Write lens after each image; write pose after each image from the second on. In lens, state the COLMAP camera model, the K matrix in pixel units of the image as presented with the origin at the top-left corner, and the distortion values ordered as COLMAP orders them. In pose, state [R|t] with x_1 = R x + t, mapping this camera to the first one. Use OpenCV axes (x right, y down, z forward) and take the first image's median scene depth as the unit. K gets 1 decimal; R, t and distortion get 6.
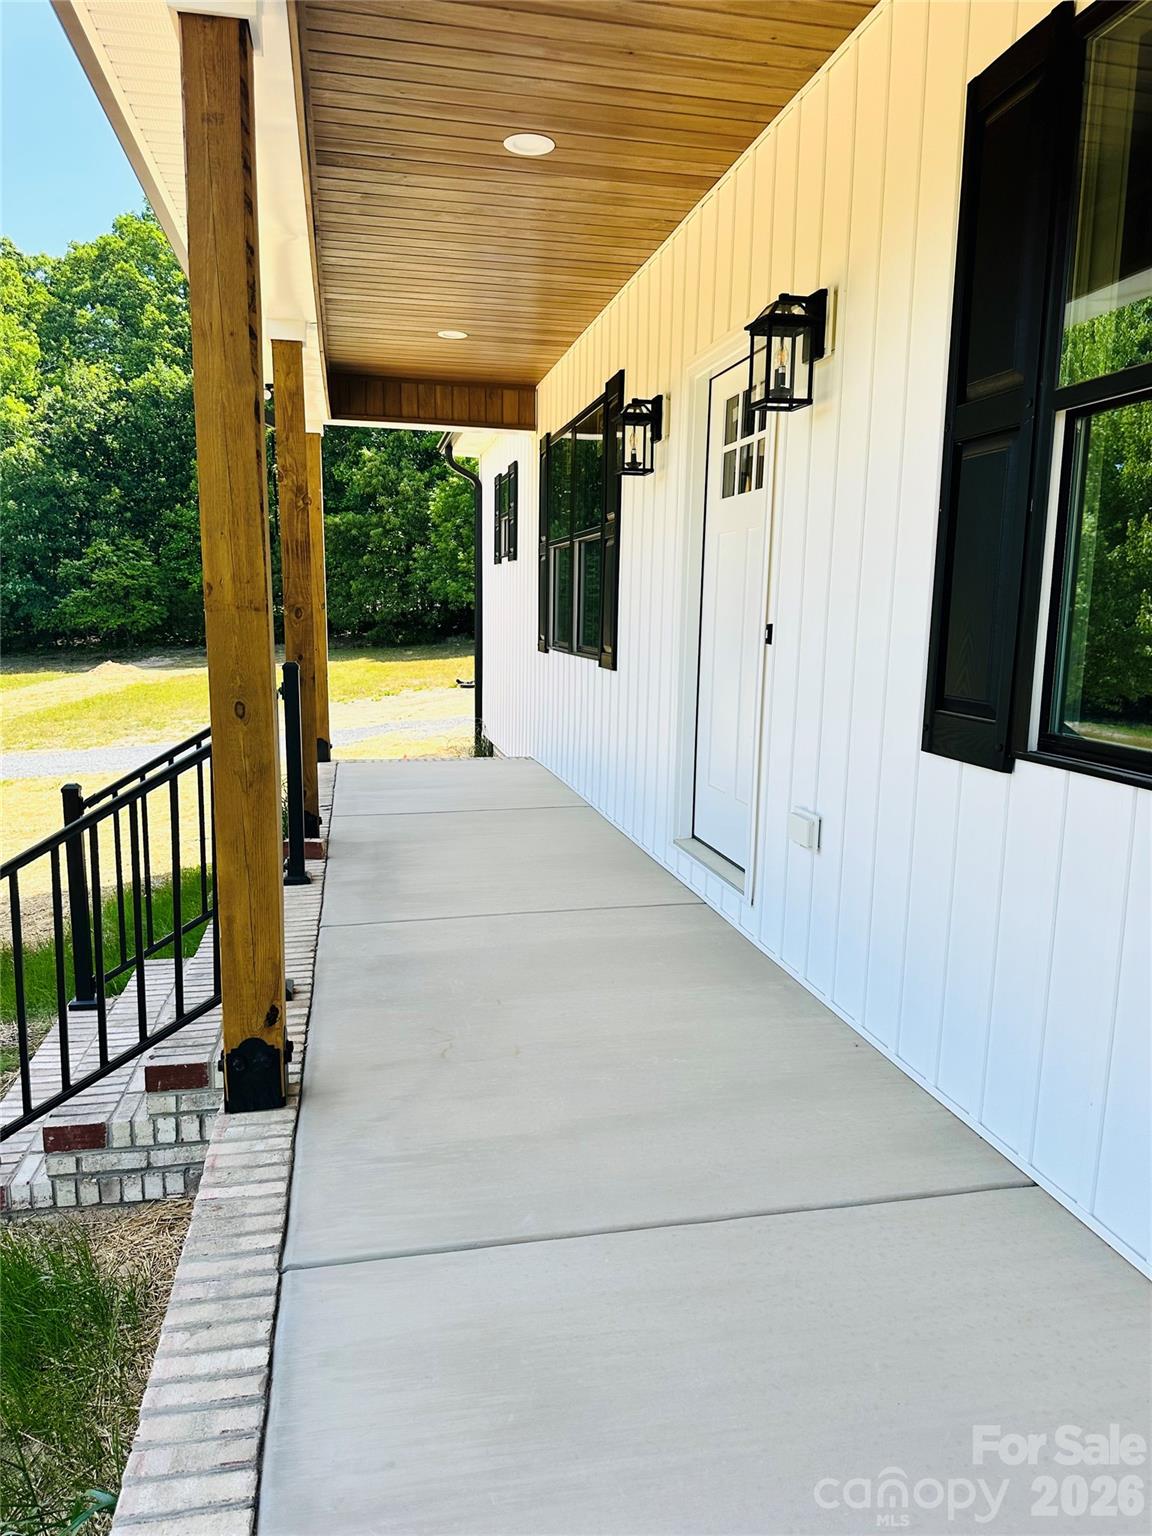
lens RADIAL K [[1063.0, 0, 578.5], [0, 1063.0, 769.2], [0, 0, 1]] dist [0.006007, 0.000648]
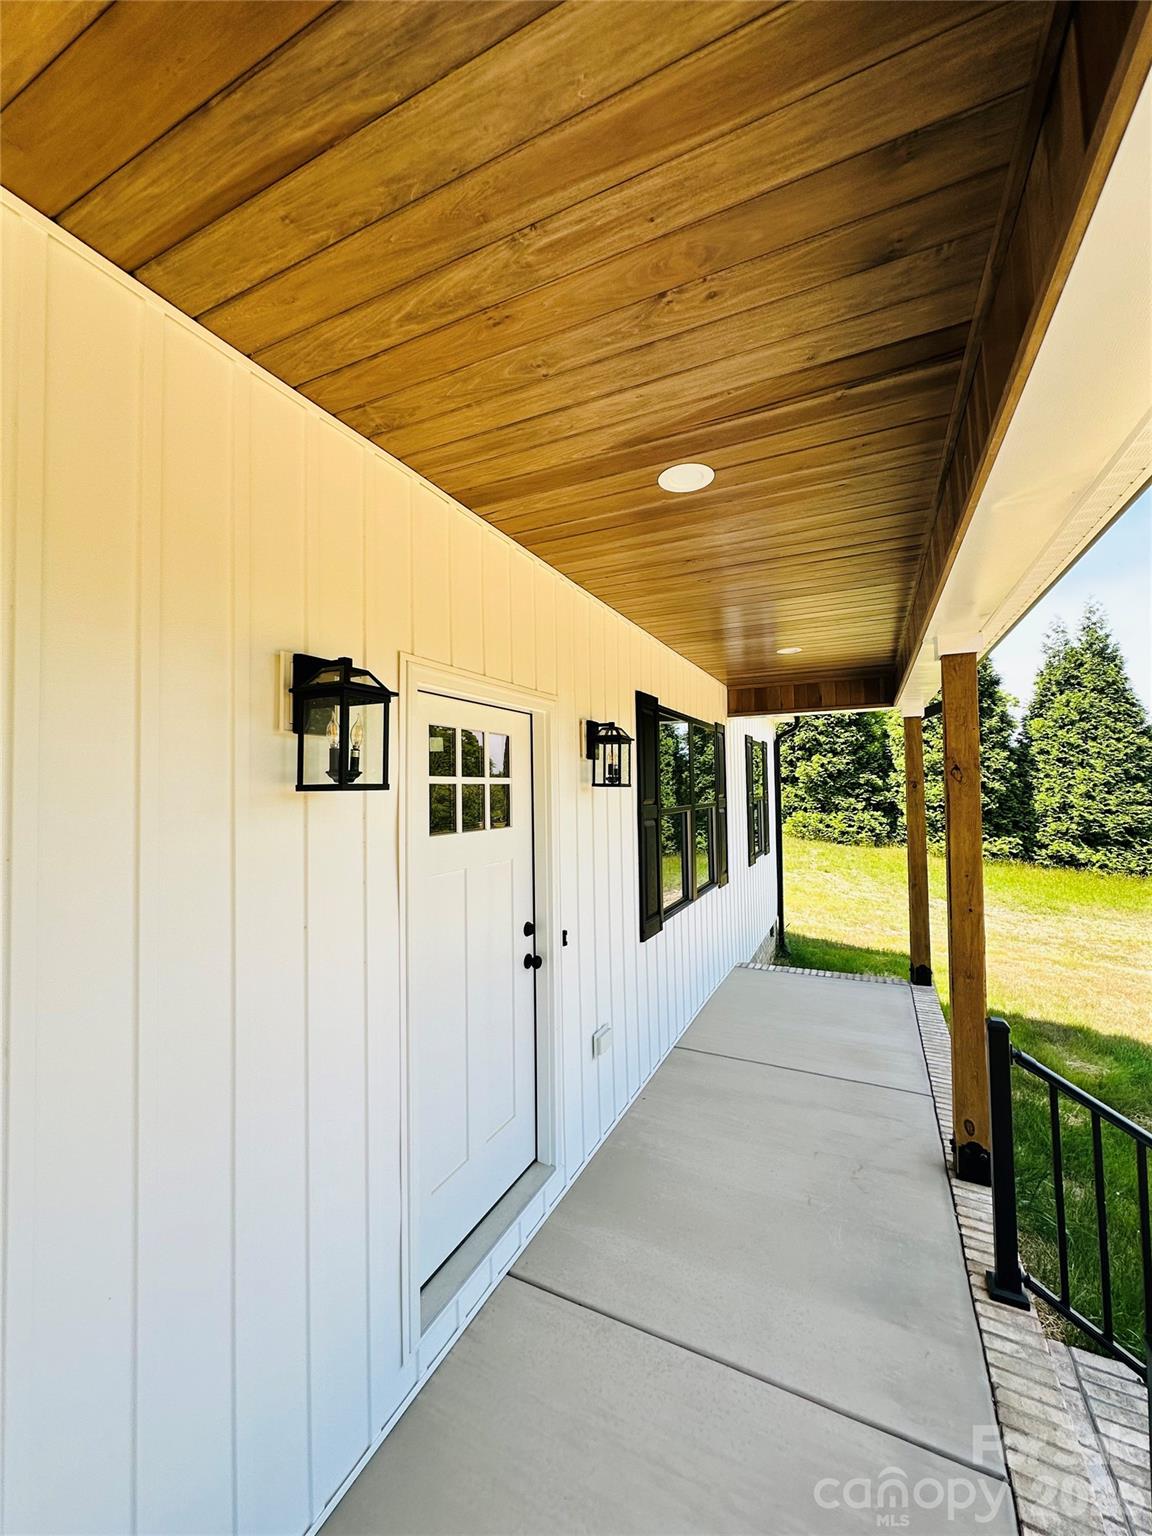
lens RADIAL K [[612.7, 0, 575.7], [0, 612.7, 762.3], [0, 0, 1]] dist [-0.000950, 0.000242]
pose [[-0.794860, 0.021936, 0.606396, -0.347225], [0.091730, 0.992205, 0.084346, -0.472574], [-0.599819, 0.122668, -0.790677, 1.823011]]
